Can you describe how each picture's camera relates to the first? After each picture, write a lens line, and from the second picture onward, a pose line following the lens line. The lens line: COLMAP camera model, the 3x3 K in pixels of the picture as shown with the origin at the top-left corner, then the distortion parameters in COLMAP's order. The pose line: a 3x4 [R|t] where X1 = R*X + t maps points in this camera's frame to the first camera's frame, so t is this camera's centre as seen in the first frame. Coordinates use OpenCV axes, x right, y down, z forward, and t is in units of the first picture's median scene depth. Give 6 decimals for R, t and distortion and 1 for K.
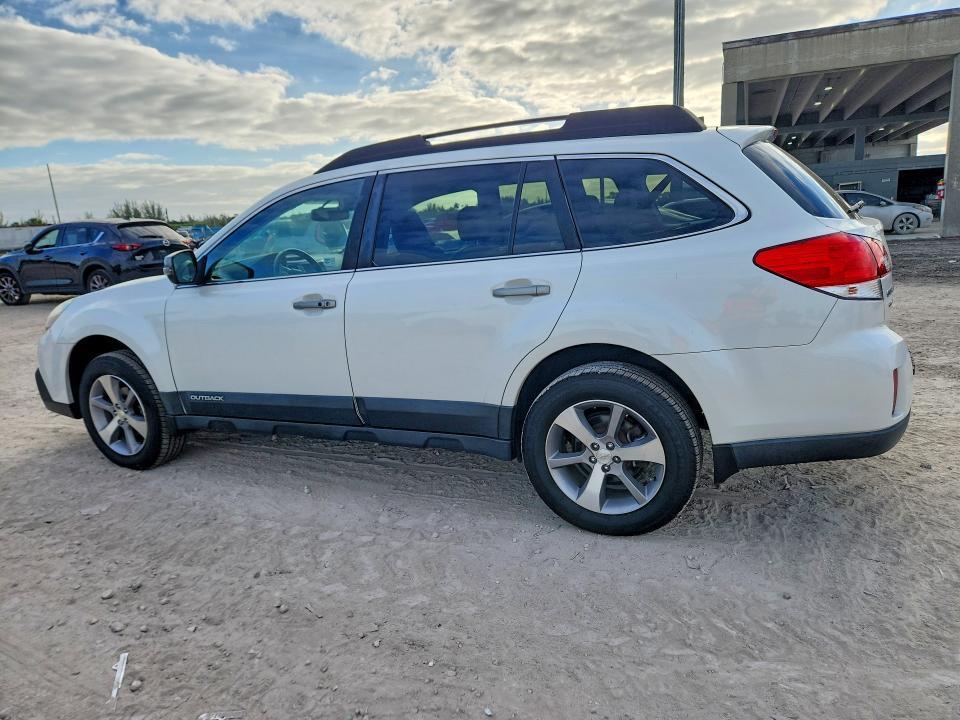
lens RADIAL K [[699.2, 0, 479.1], [0, 699.2, 360.0], [0, 0, 1]] dist [0.029474, -0.003541]
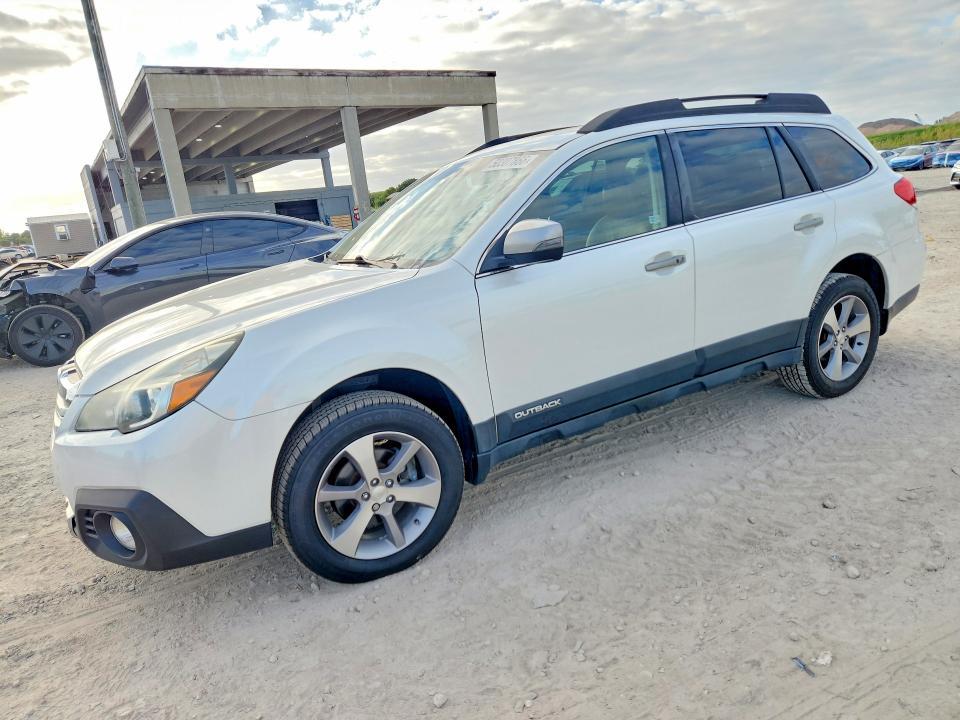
lens RADIAL K [[699.2, 0, 476.3], [0, 699.2, 356.4], [0, 0, 1]] dist [0.029474, -0.003541]
pose [[0.550450, -0.186400, 0.813794, -1.038722], [0.240964, 0.968745, 0.058904, -0.064911], [-0.799338, 0.163671, 0.578161, 0.589371]]
